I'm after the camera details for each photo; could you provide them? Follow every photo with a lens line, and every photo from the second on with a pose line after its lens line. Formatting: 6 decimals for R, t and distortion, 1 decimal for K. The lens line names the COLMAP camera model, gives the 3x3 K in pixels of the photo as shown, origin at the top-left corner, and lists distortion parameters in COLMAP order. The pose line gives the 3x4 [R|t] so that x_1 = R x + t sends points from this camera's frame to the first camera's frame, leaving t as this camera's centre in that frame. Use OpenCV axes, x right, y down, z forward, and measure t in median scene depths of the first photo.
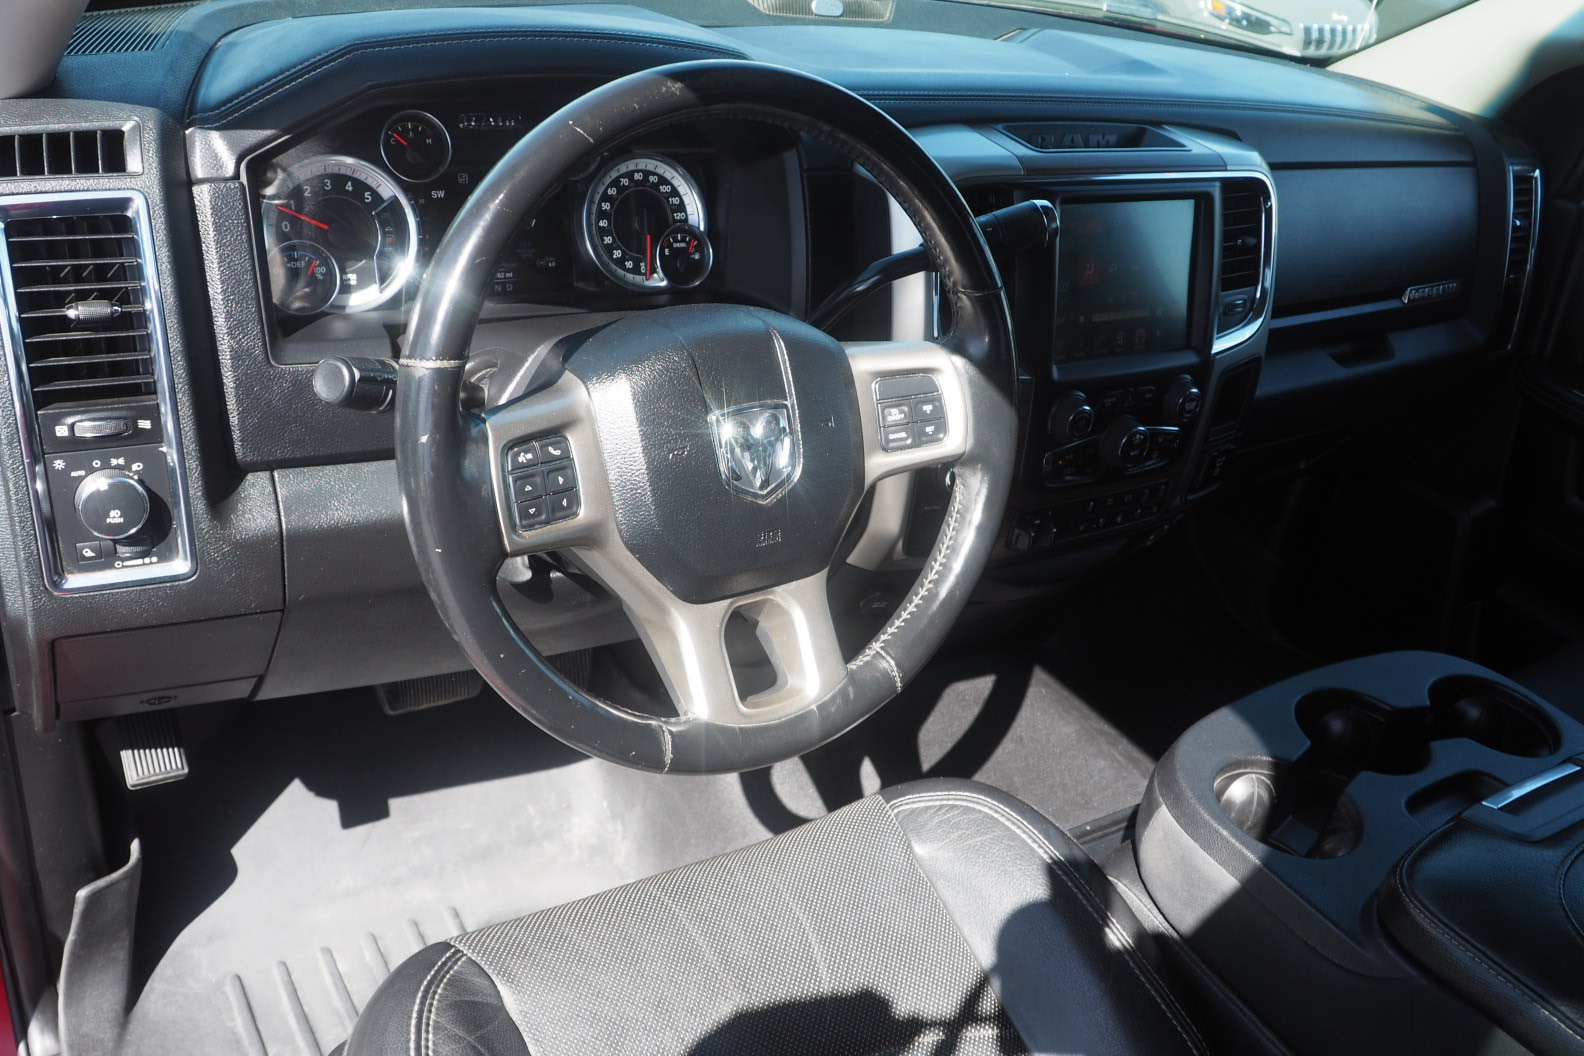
lens RADIAL K [[1333.3, 0, 792.0], [0, 1333.3, 528.0], [0, 0, 1]] dist [-0.018319, 0.000663]
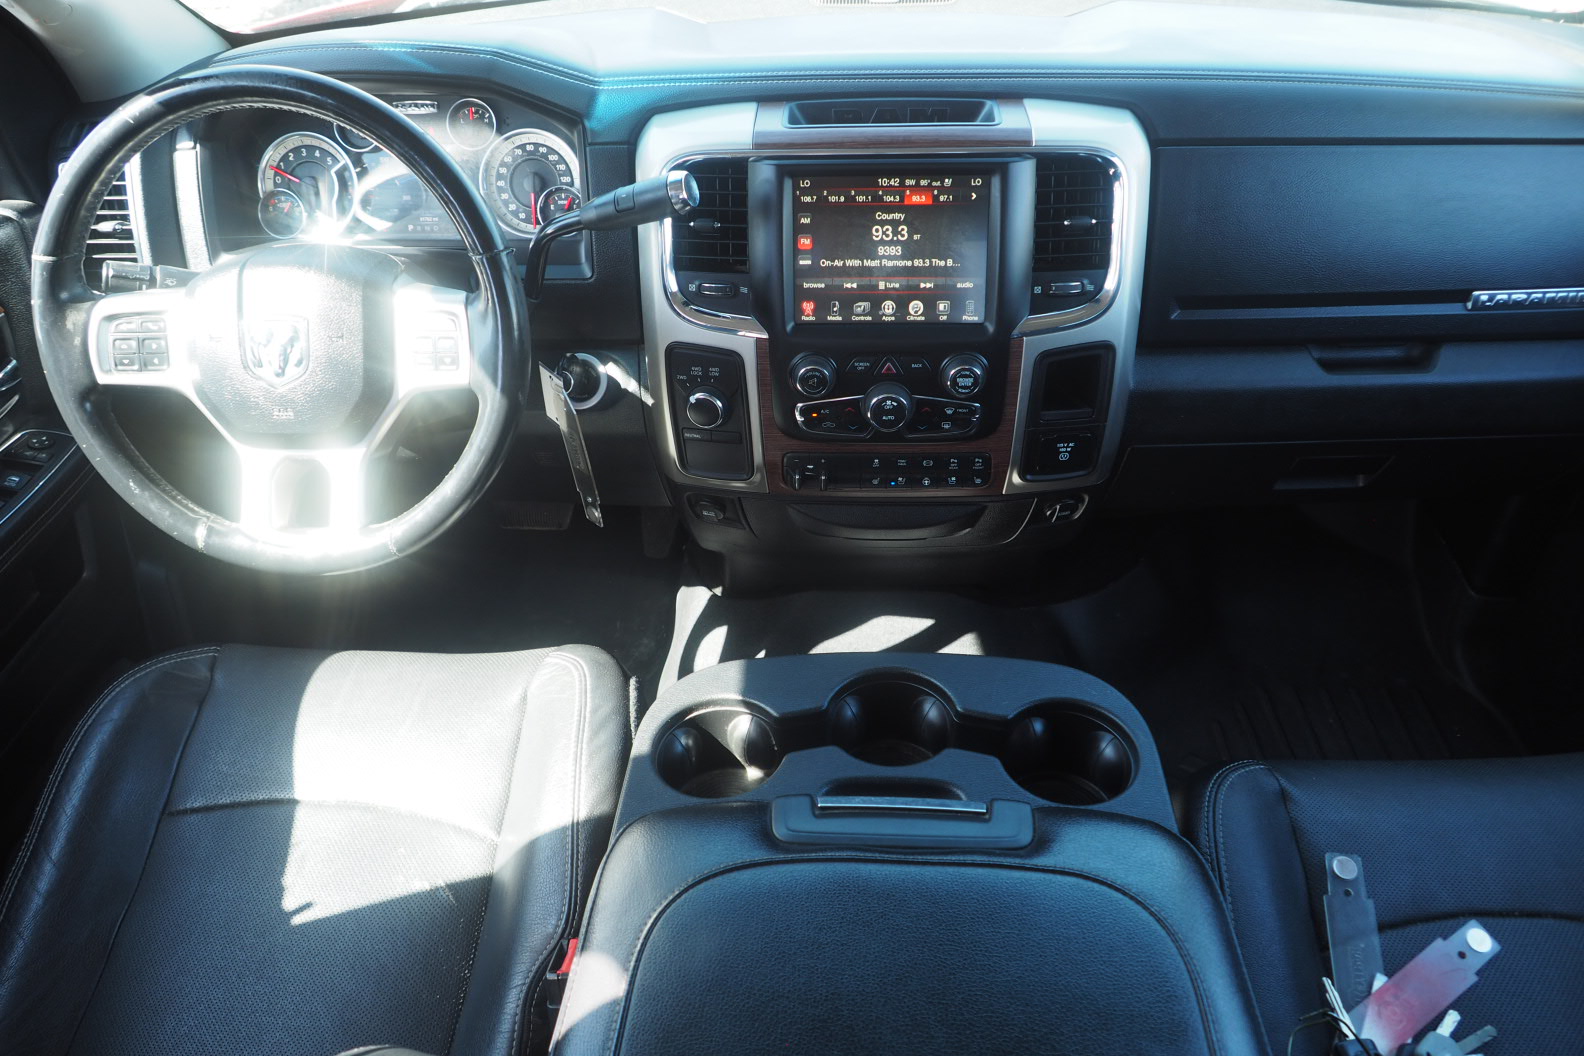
lens RADIAL K [[1112.0, 0, 792.0], [0, 1112.0, 528.0], [0, 0, 1]] dist [-0.030846, -0.002645]
pose [[0.794598, 0.201970, -0.572557, 0.798073], [-0.165643, 0.979387, 0.115599, -0.066528], [0.584103, 0.002985, 0.811674, 0.269283]]
